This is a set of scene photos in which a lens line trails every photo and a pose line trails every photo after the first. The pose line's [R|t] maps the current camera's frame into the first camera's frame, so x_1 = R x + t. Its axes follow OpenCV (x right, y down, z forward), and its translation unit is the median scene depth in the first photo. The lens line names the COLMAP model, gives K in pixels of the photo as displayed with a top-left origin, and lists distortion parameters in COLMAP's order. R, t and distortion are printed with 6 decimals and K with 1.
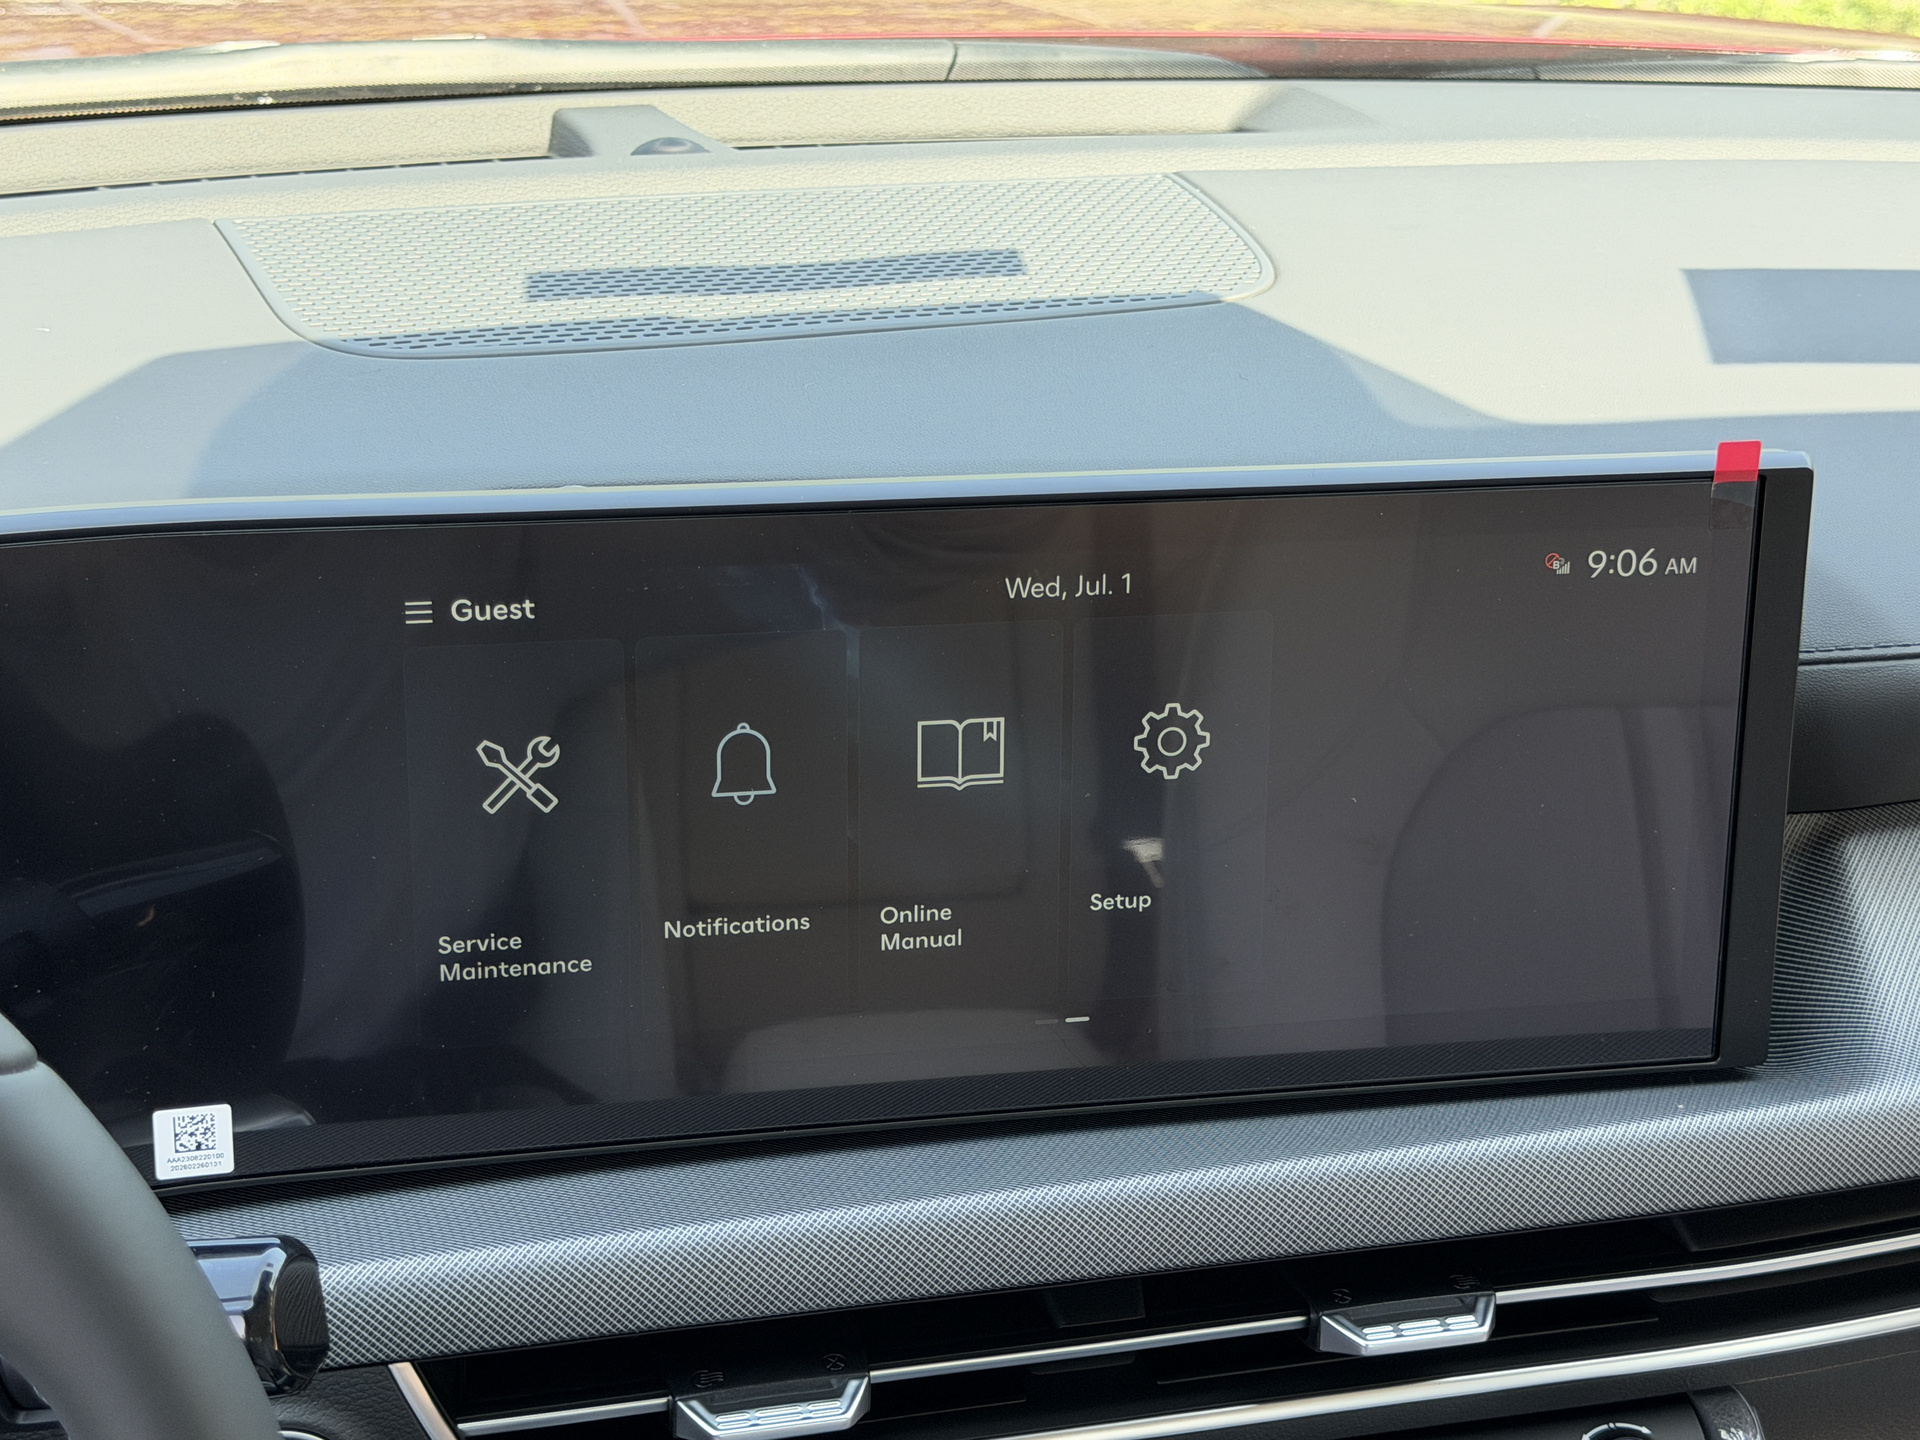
lens RADIAL K [[2997.1, 0, 970.4], [0, 2997.1, 731.7], [0, 0, 1]] dist [0.126439, 0.000000]
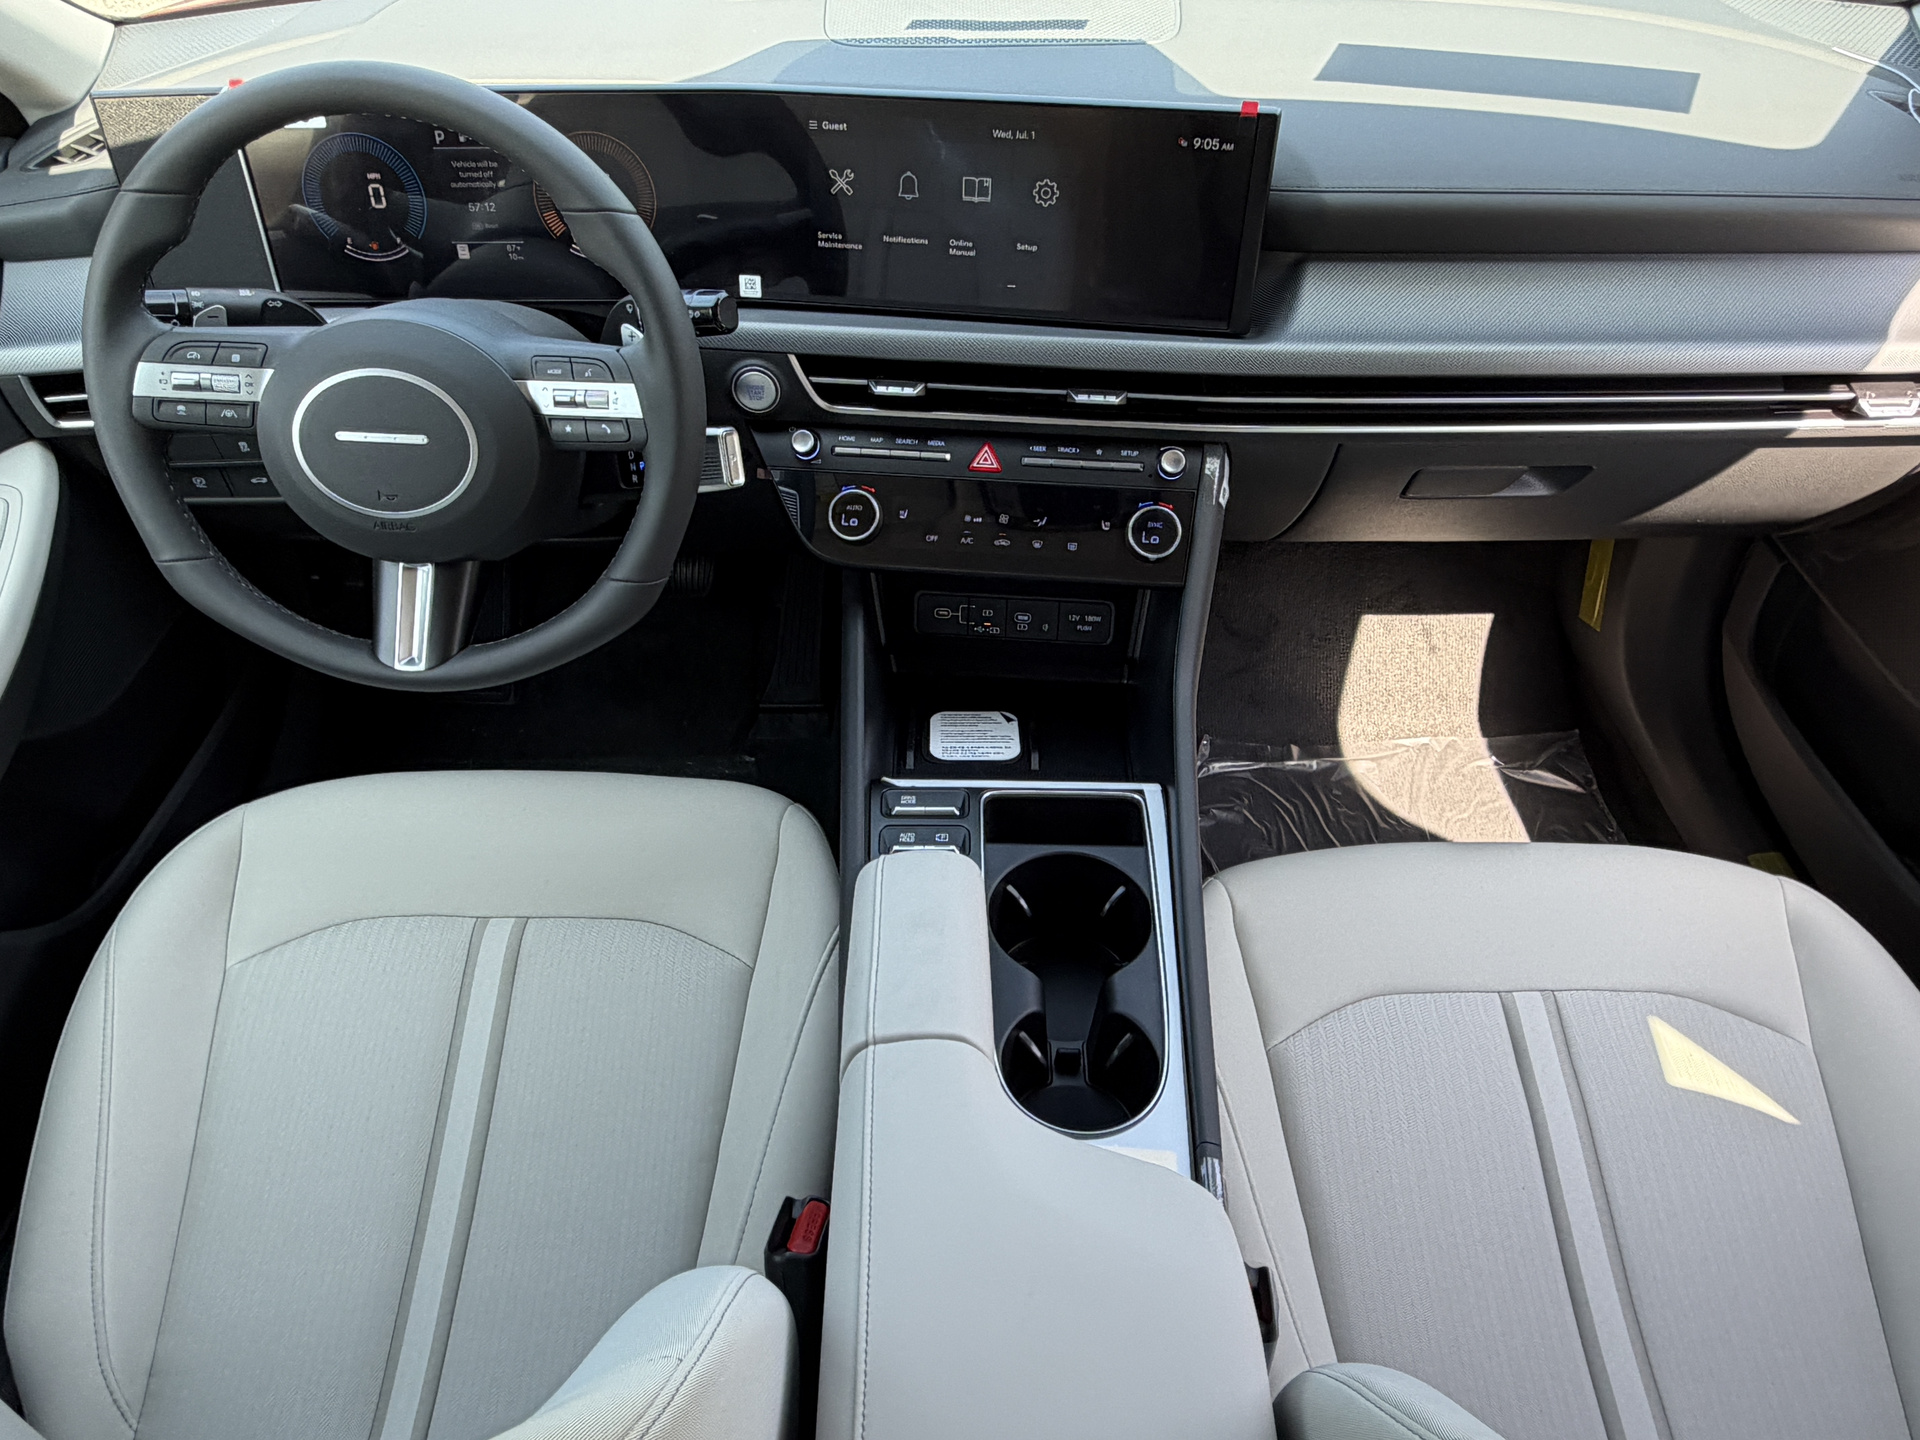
lens RADIAL K [[1327.2, 0, 923.1], [0, 1327.2, 728.4], [0, 0, 1]] dist [0.002485, -0.001111]
pose [[0.926137, 0.215026, -0.309894, 0.495219], [-0.107643, 0.938098, 0.329220, 0.084404], [0.361502, -0.271545, 0.891953, -0.420760]]
